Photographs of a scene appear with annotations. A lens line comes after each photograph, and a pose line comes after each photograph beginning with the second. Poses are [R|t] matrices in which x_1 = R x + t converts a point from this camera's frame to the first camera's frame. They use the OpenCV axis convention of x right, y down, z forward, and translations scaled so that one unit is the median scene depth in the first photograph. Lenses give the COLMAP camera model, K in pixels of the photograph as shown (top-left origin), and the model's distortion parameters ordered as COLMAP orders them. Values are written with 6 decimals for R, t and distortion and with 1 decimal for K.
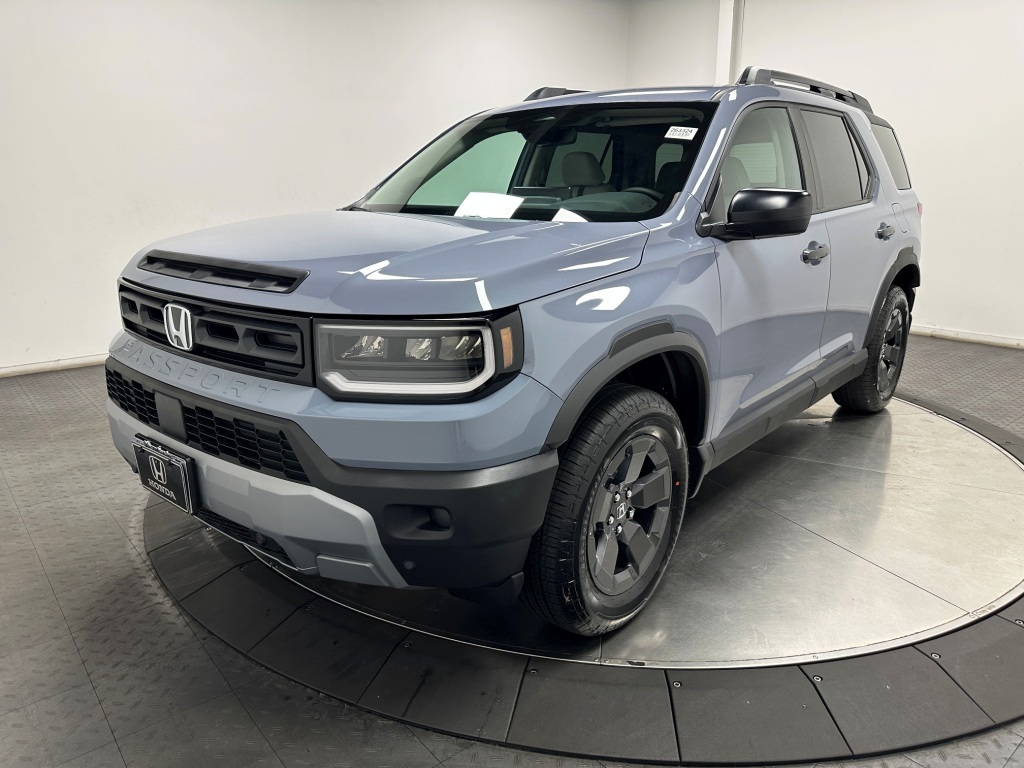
lens RADIAL K [[729.0, 0, 512.0], [0, 729.0, 384.0], [0, 0, 1]] dist [-0.007054, -0.008690]
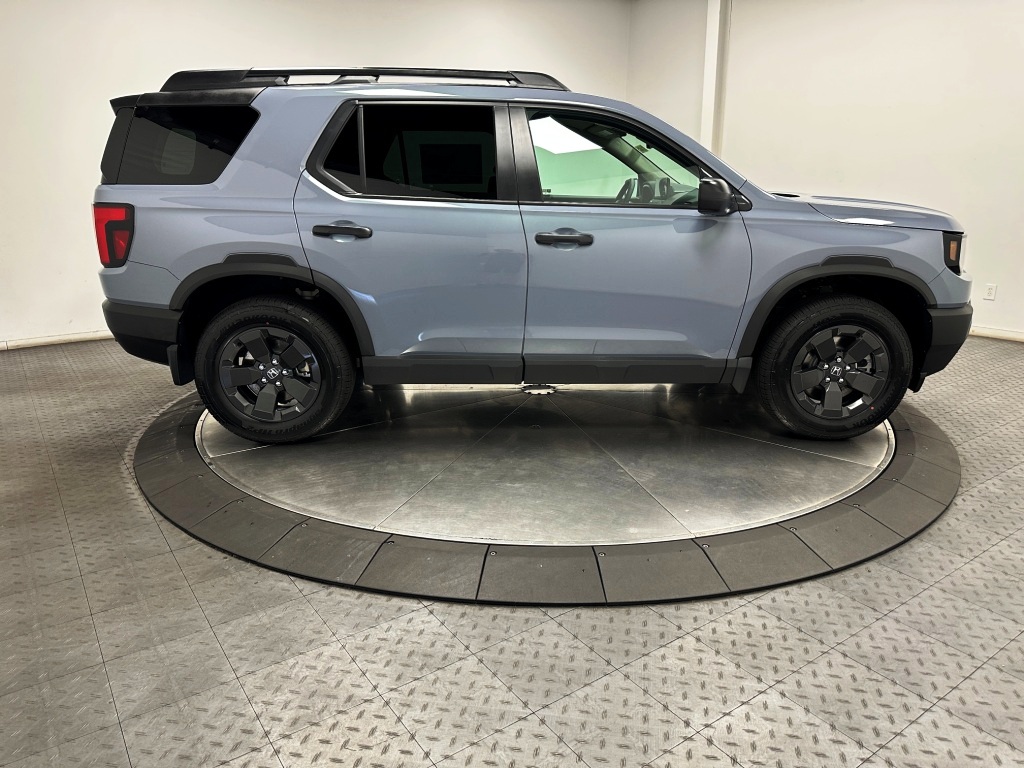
lens RADIAL K [[729.0, 0, 512.0], [0, 729.0, 384.0], [0, 0, 1]] dist [-0.007054, -0.008690]
pose [[0.997025, 0.017000, -0.075177, 0.252044], [-0.016642, 0.999847, 0.005388, 0.069009], [0.075258, -0.004121, 0.997156, -0.218225]]
